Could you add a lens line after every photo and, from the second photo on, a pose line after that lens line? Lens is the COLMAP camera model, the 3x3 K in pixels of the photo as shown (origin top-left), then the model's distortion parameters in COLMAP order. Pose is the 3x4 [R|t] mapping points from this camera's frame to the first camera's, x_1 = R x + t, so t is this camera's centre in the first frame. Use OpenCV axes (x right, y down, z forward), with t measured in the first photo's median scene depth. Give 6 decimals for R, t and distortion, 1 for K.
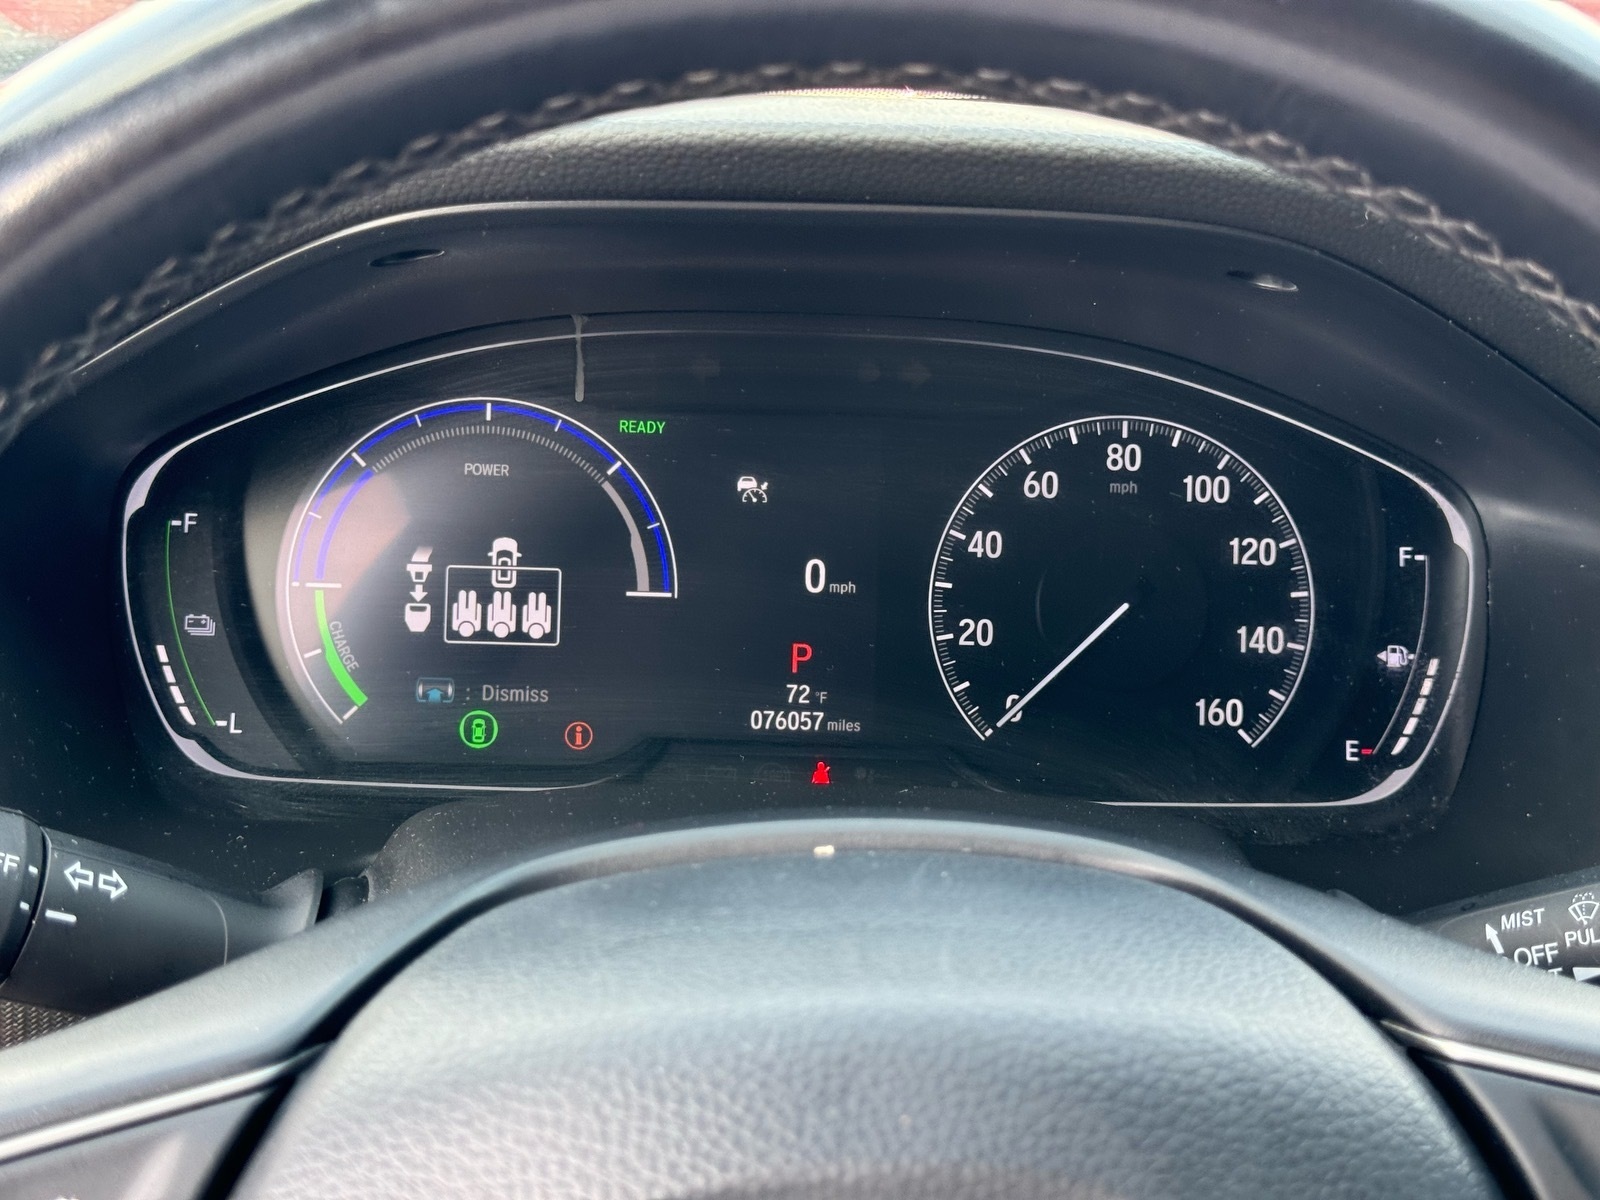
lens RADIAL K [[2330.9, 0, 800.0], [0, 2330.9, 600.0], [0, 0, 1]] dist [0.156879, -0.117232]
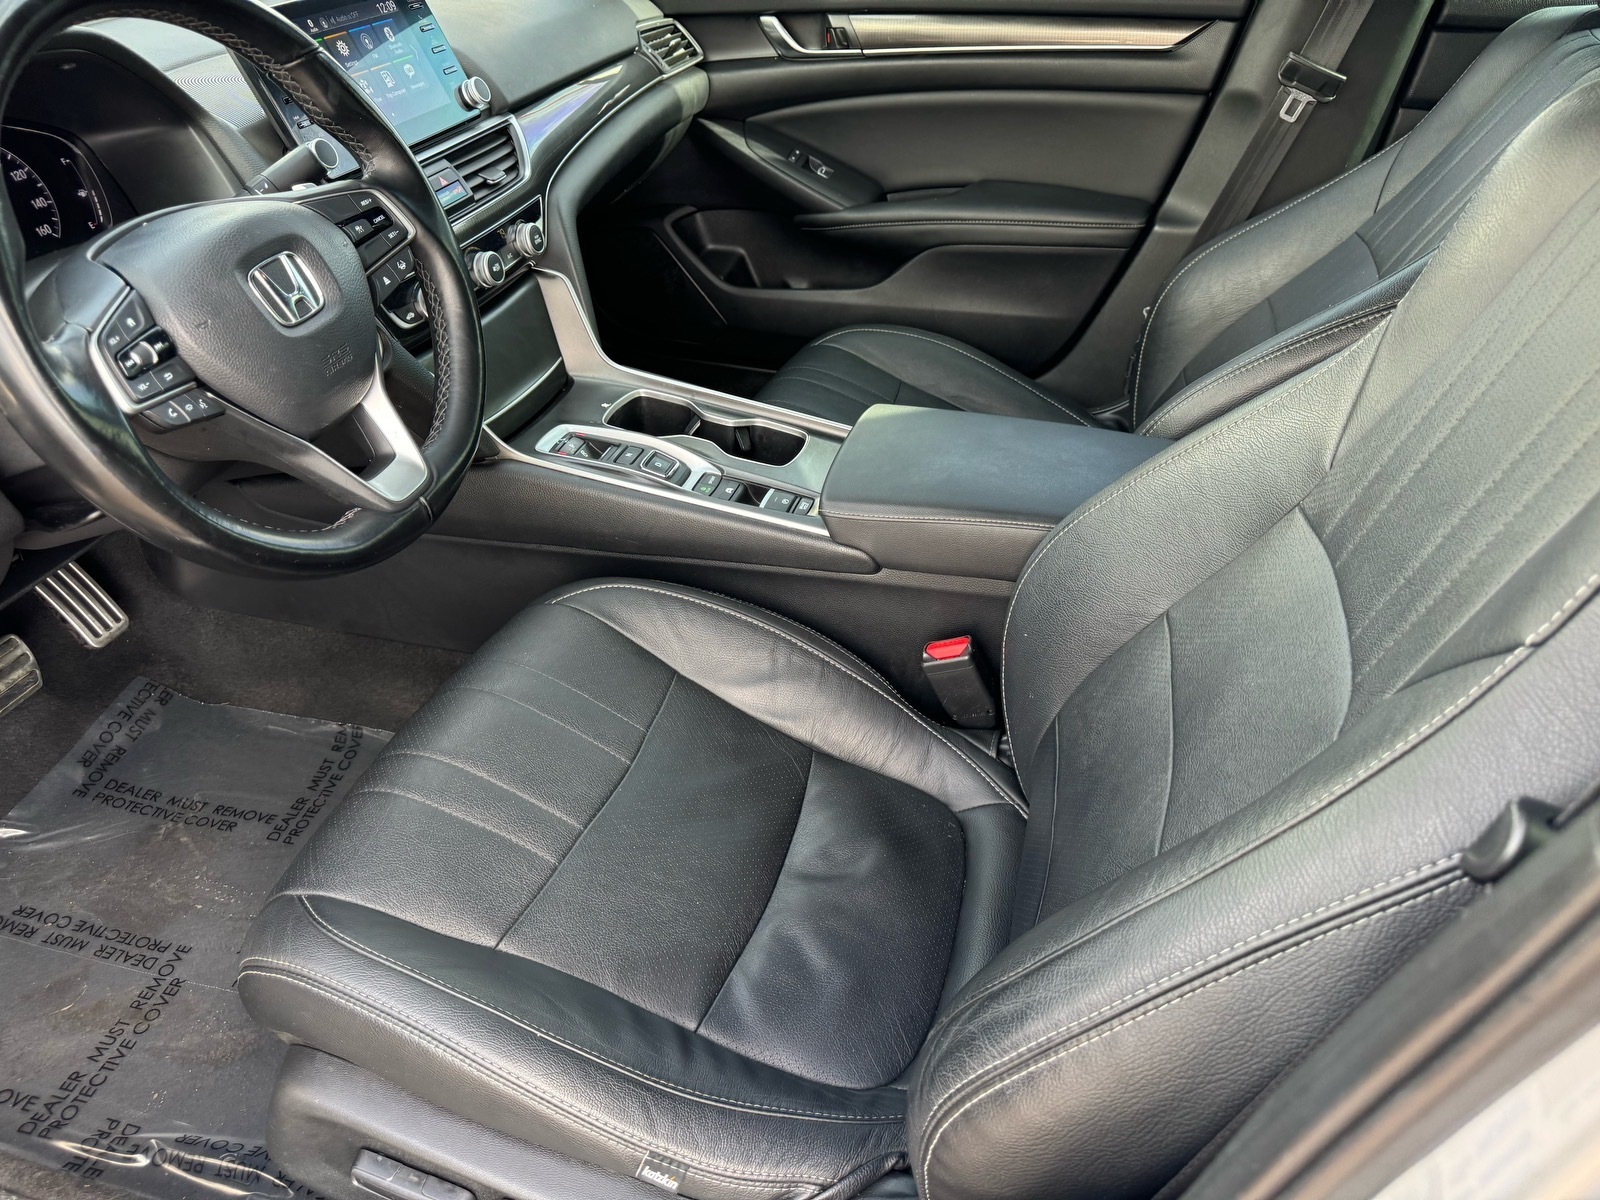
lens RADIAL K [[1133.0, 0, 800.0], [0, 1133.0, 600.0], [0, 0, 1]] dist [0.069560, -0.097538]
pose [[0.336123, -0.575157, 0.745799, -0.899351], [0.303495, 0.815776, 0.492341, 0.003769], [-0.891578, 0.060859, 0.448759, -0.537731]]
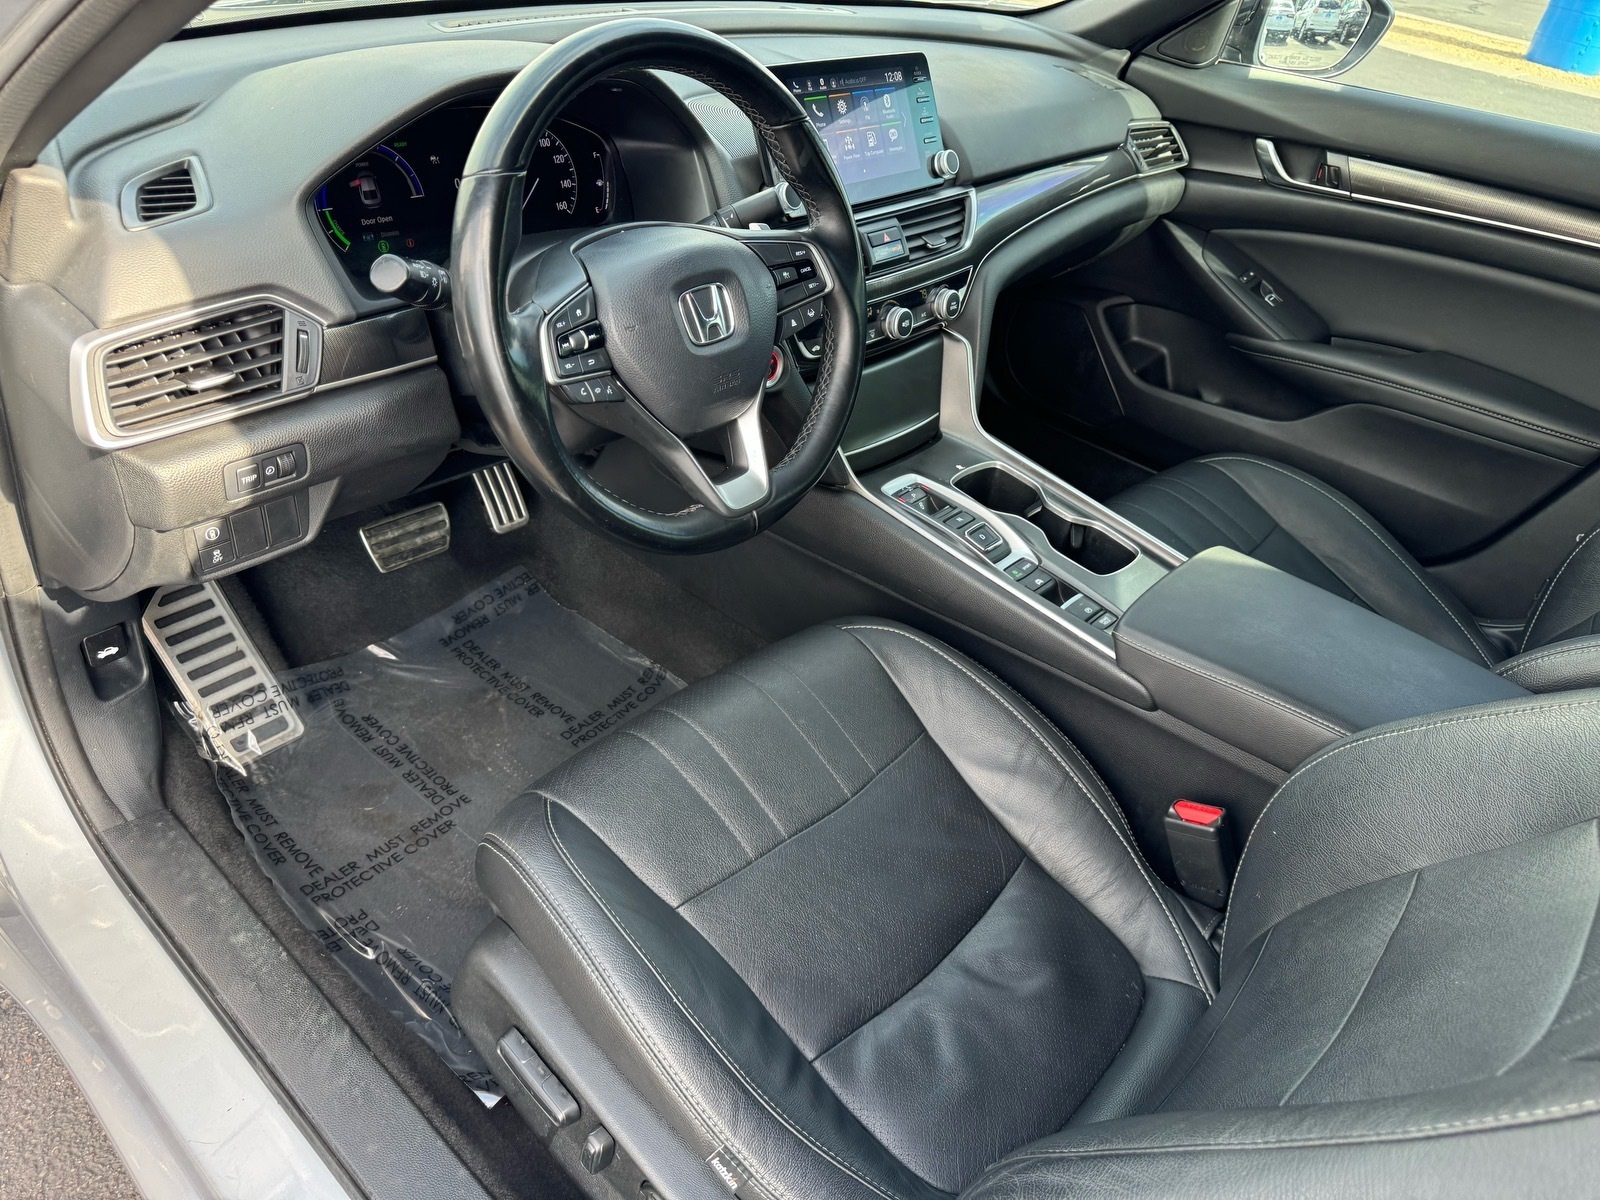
lens RADIAL K [[1120.6, 0, 806.2], [0, 1120.6, 580.6], [0, 0, 1]] dist [0.151484, -0.302957]
pose [[0.708715, -0.364091, 0.604285, -0.877178], [0.137041, 0.911273, 0.388332, -0.060752], [-0.692057, -0.192405, 0.695728, -0.665411]]
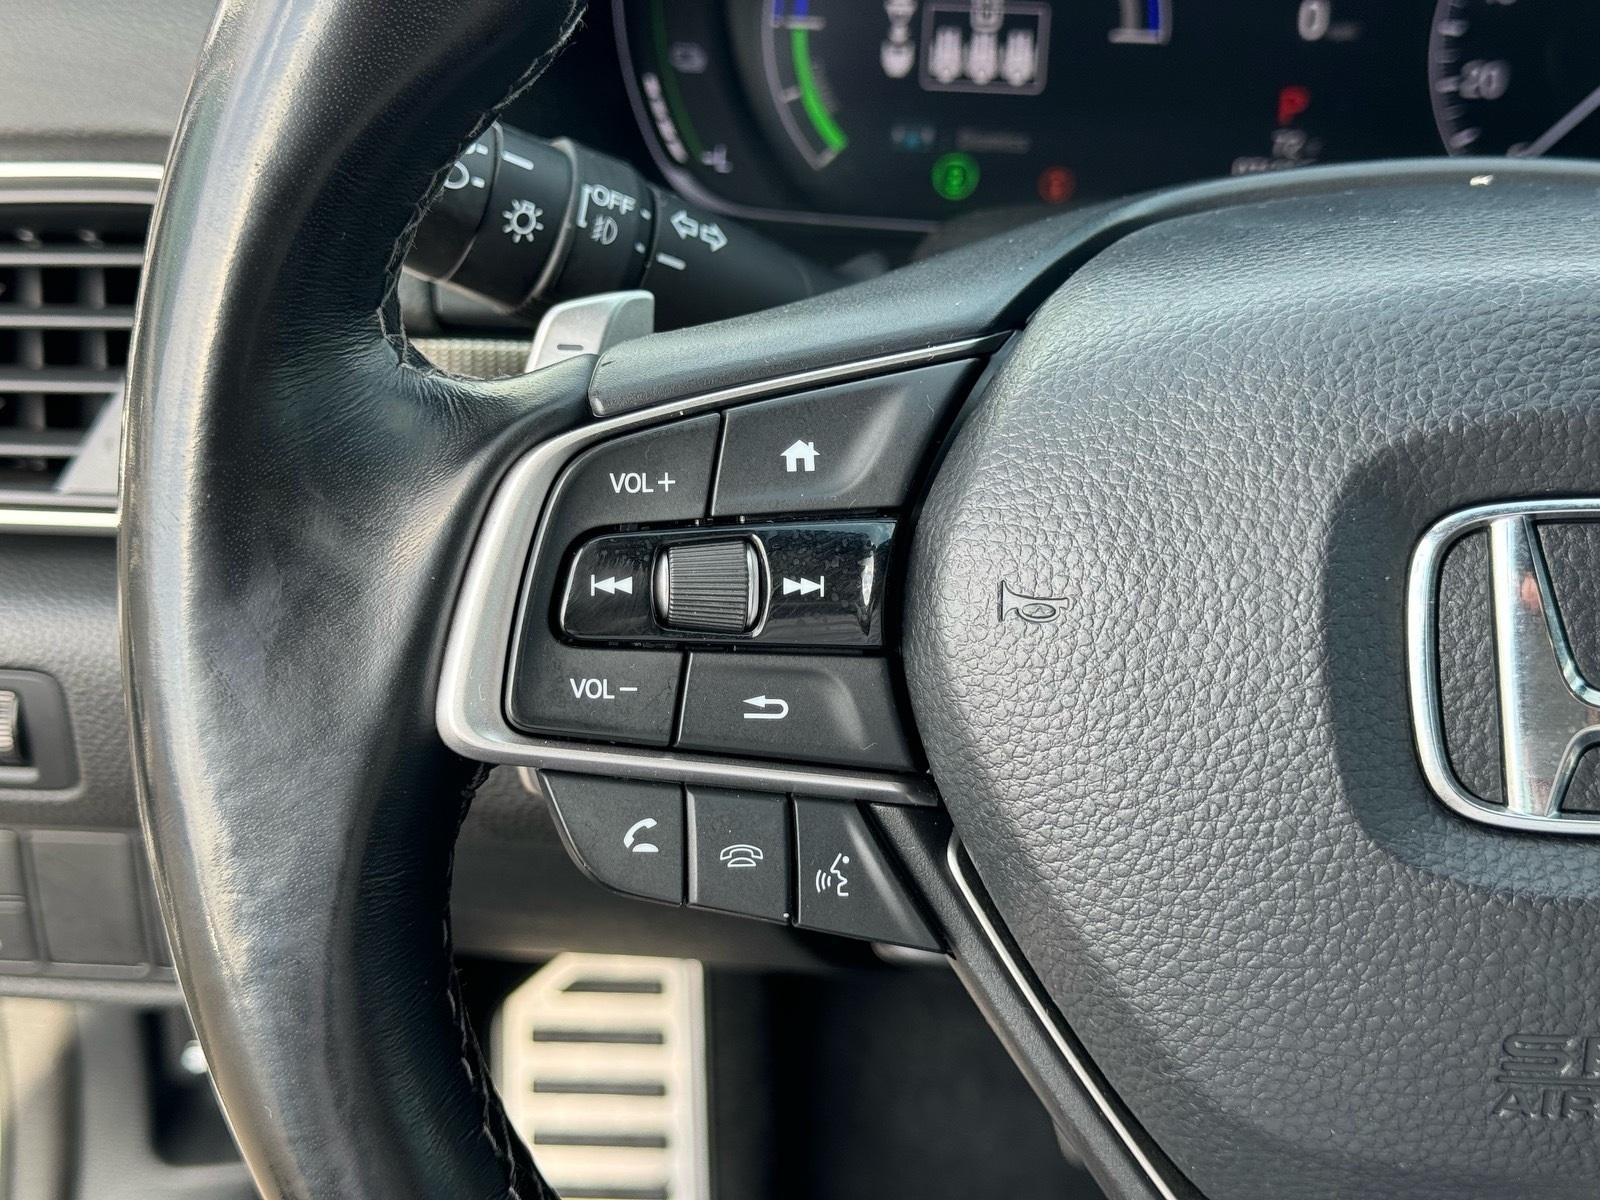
lens RADIAL K [[2359.8, 0, 771.5], [0, 2359.8, 601.9], [0, 0, 1]] dist [0.190905, -0.511617]
pose [[0.995093, 0.035279, -0.092443, -0.116389], [-0.021612, 0.989214, 0.144876, 0.089720], [0.096557, -0.142167, 0.985122, -0.021382]]
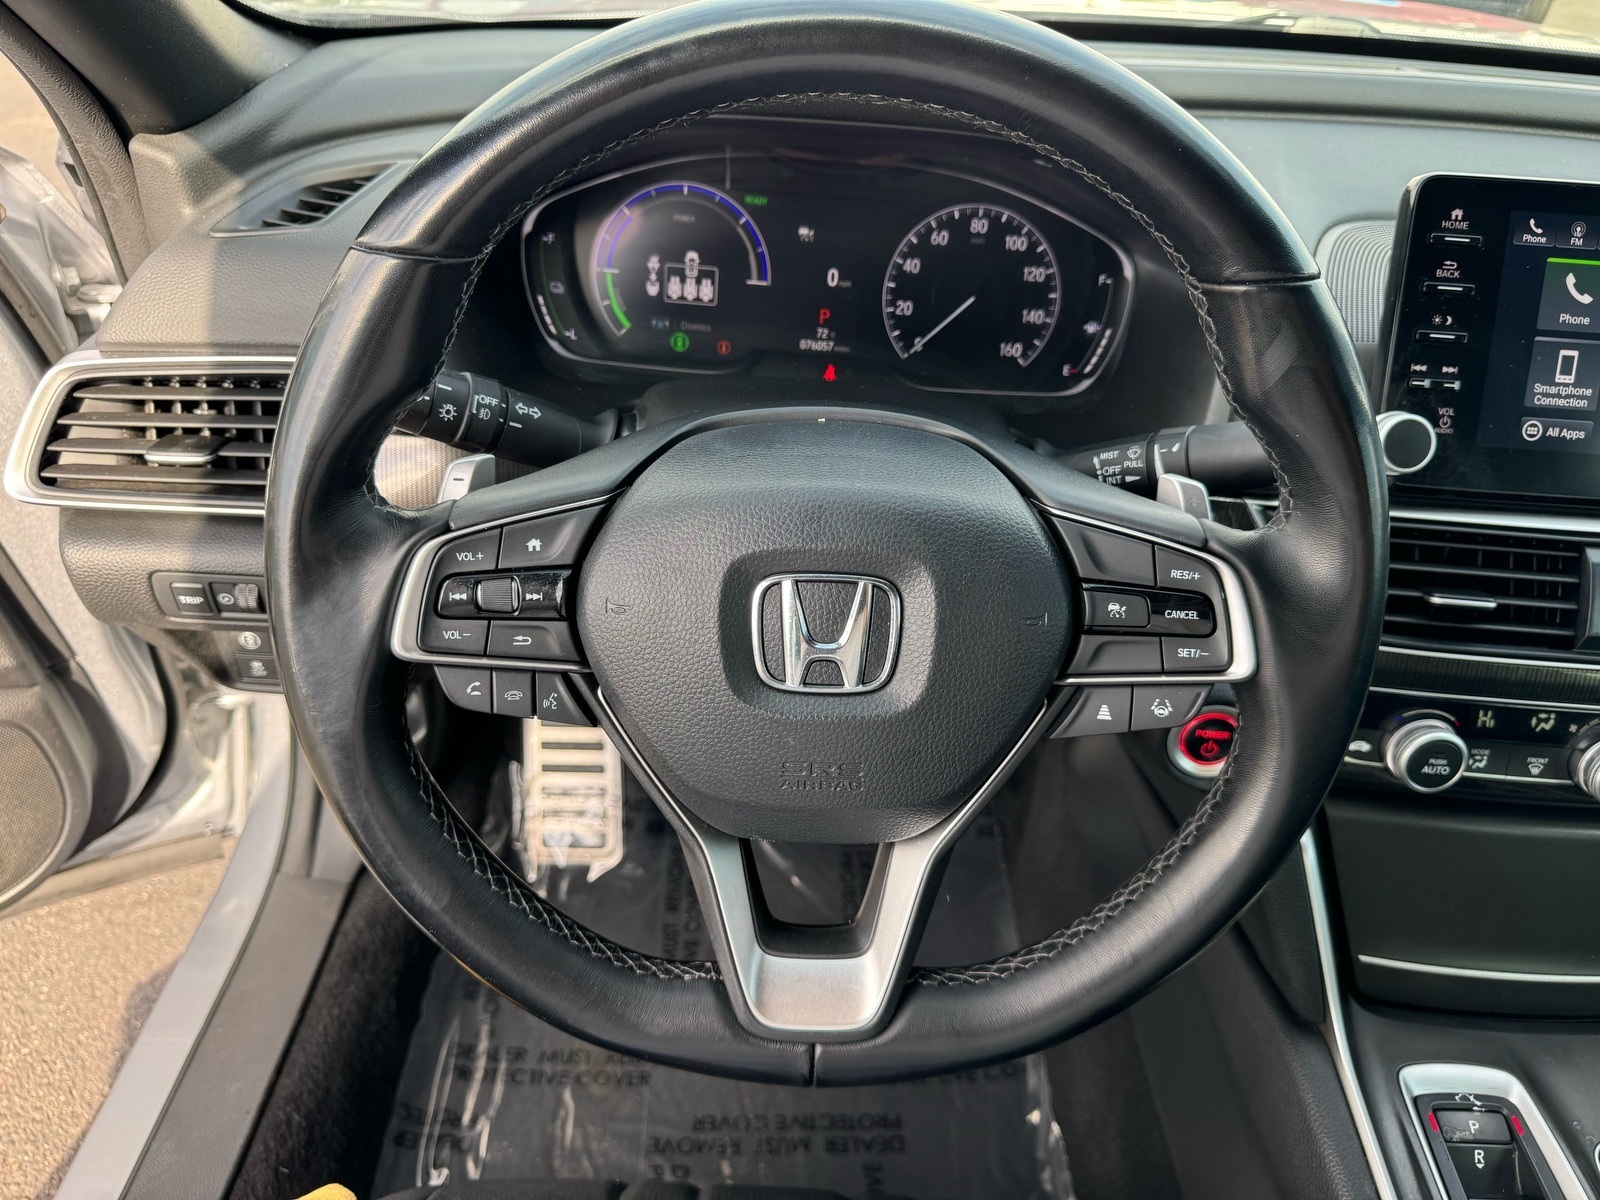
lens RADIAL K [[1175.6, 0, 799.3], [0, 1175.6, 622.4], [0, 0, 1]] dist [0.124721, -0.178689]
pose [[0.998360, 0.054002, -0.018982, 0.013762], [-0.045427, 0.949242, 0.311249, -0.048877], [0.034827, -0.309876, 0.950139, -0.163538]]
